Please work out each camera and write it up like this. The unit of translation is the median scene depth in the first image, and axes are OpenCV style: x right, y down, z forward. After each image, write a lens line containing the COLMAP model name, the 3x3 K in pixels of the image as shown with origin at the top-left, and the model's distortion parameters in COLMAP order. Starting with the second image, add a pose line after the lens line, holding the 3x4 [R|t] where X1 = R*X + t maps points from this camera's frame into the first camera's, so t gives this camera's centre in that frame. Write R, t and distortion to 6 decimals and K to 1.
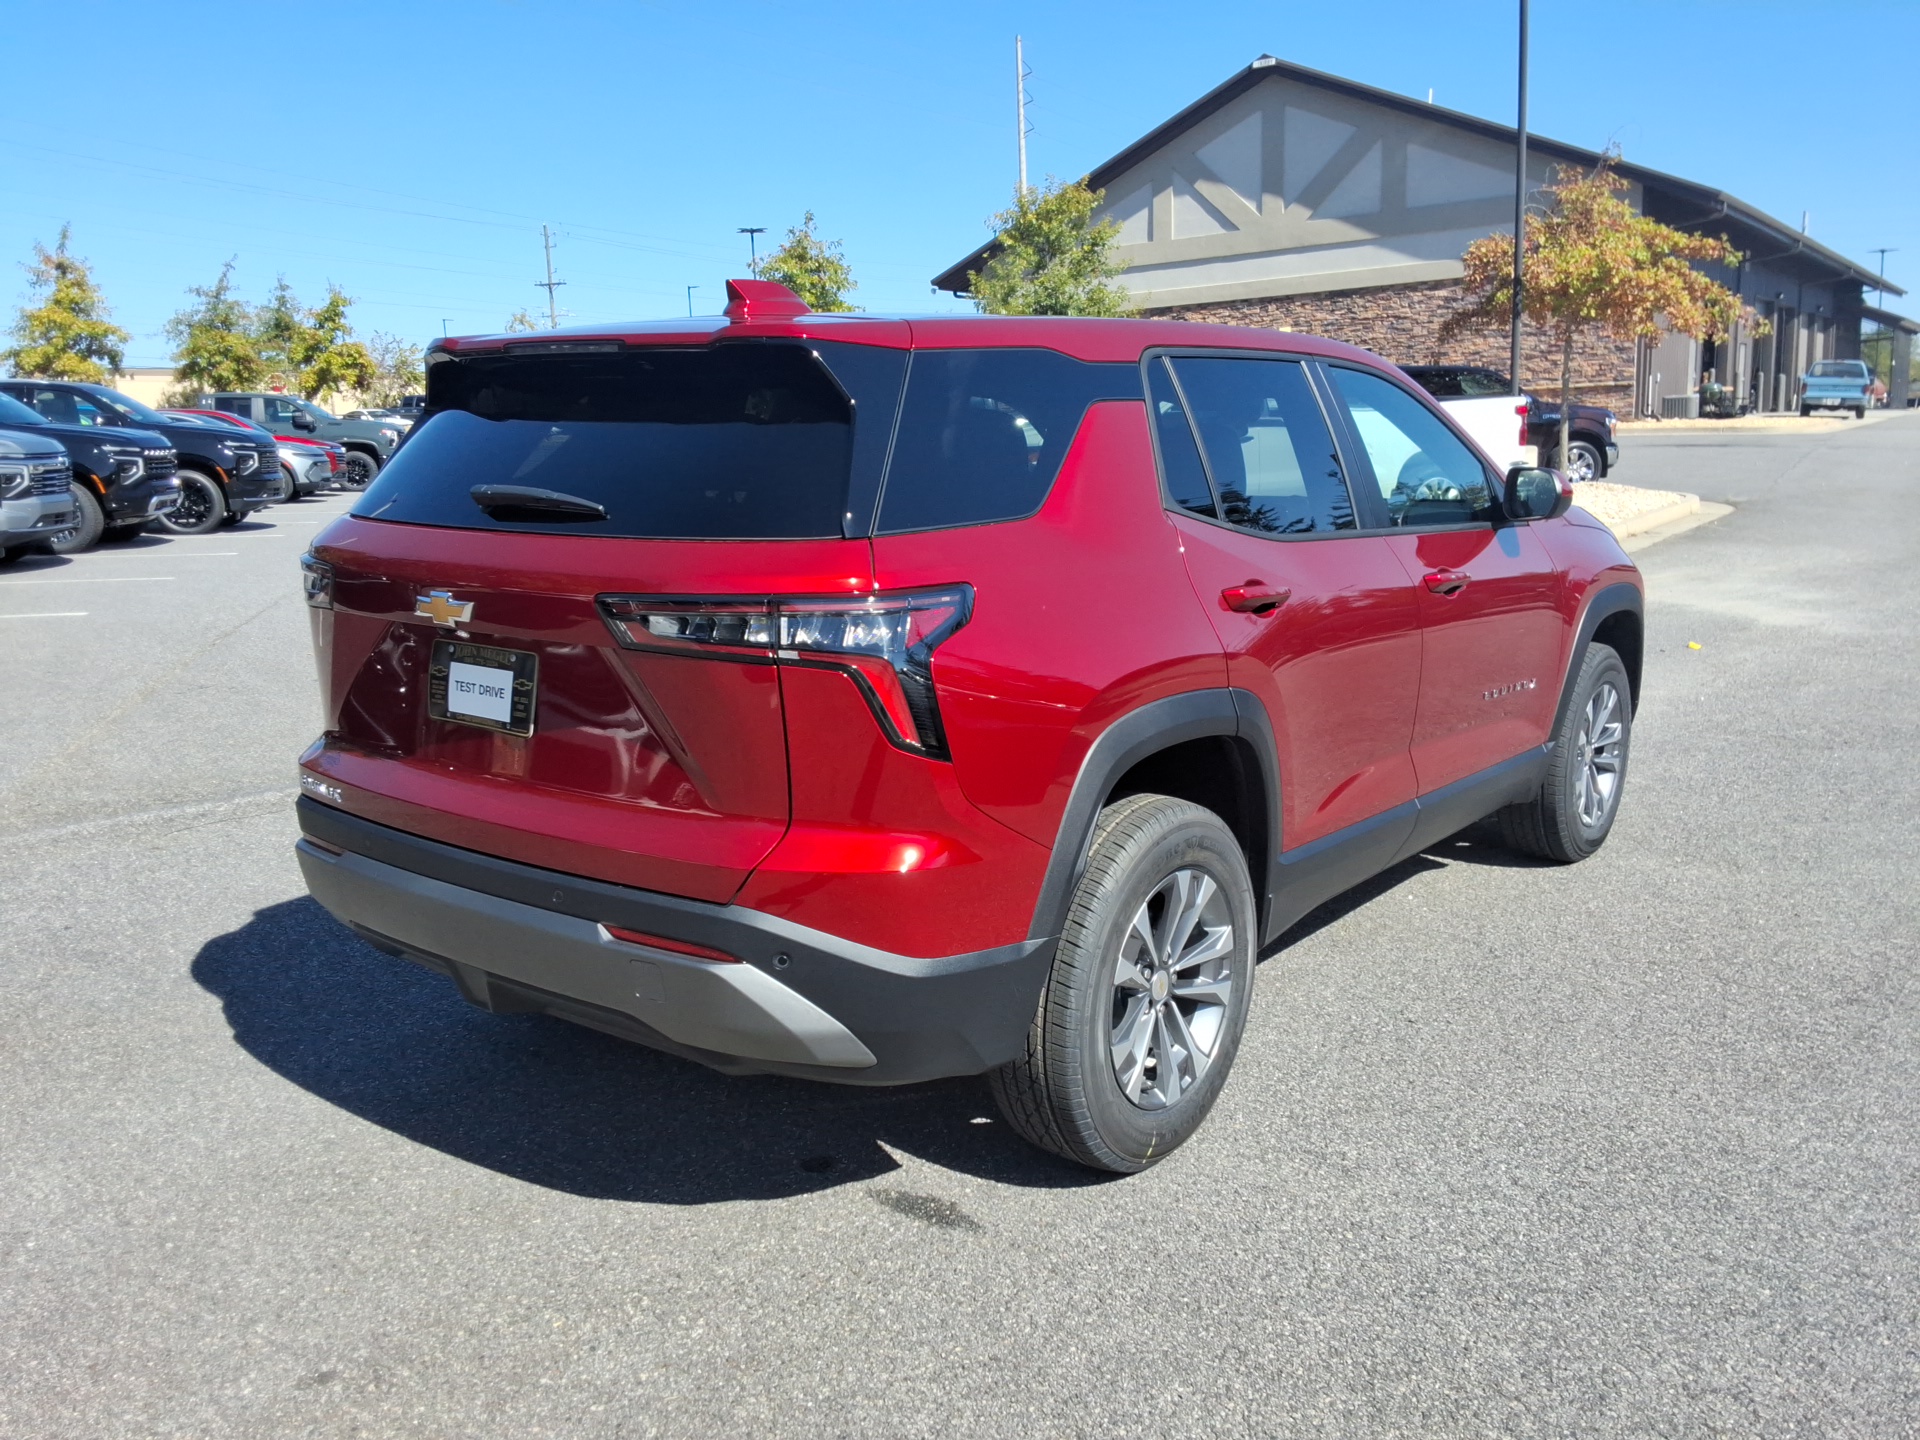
lens RADIAL K [[1542.5, 0, 970.6], [0, 1542.5, 714.7], [0, 0, 1]] dist [0.105570, -0.135017]
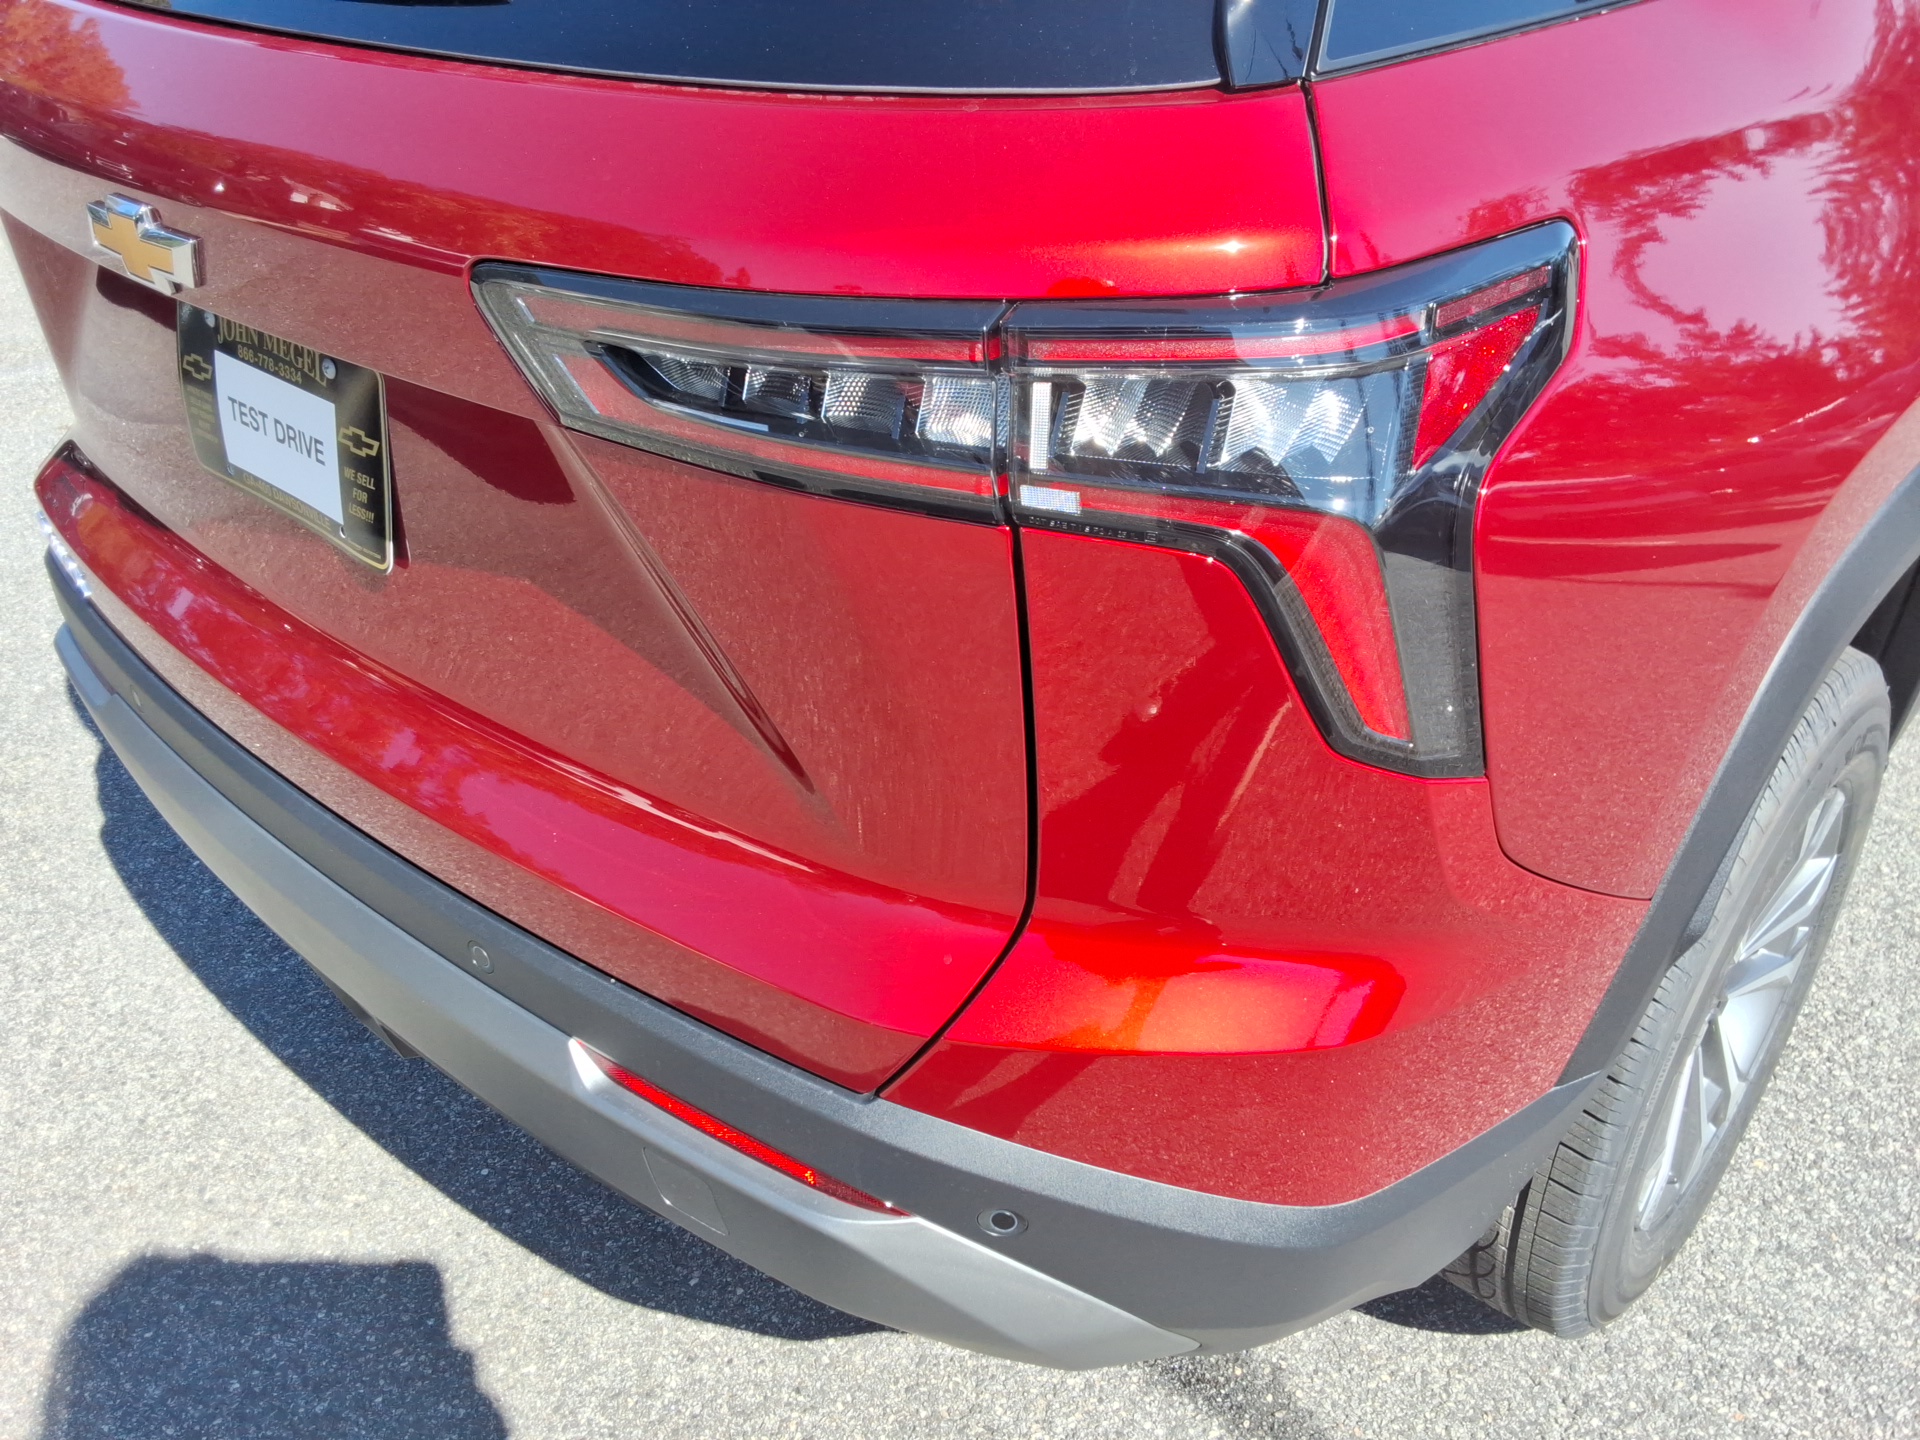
lens RADIAL K [[1542.5, 0, 952.3], [0, 1542.5, 736.1], [0, 0, 1]] dist [0.105570, -0.135017]
pose [[0.996696, 0.039268, -0.071104, -0.098004], [-0.011036, 0.932728, 0.360412, -0.094064], [0.080473, -0.358436, 0.930079, 0.586200]]
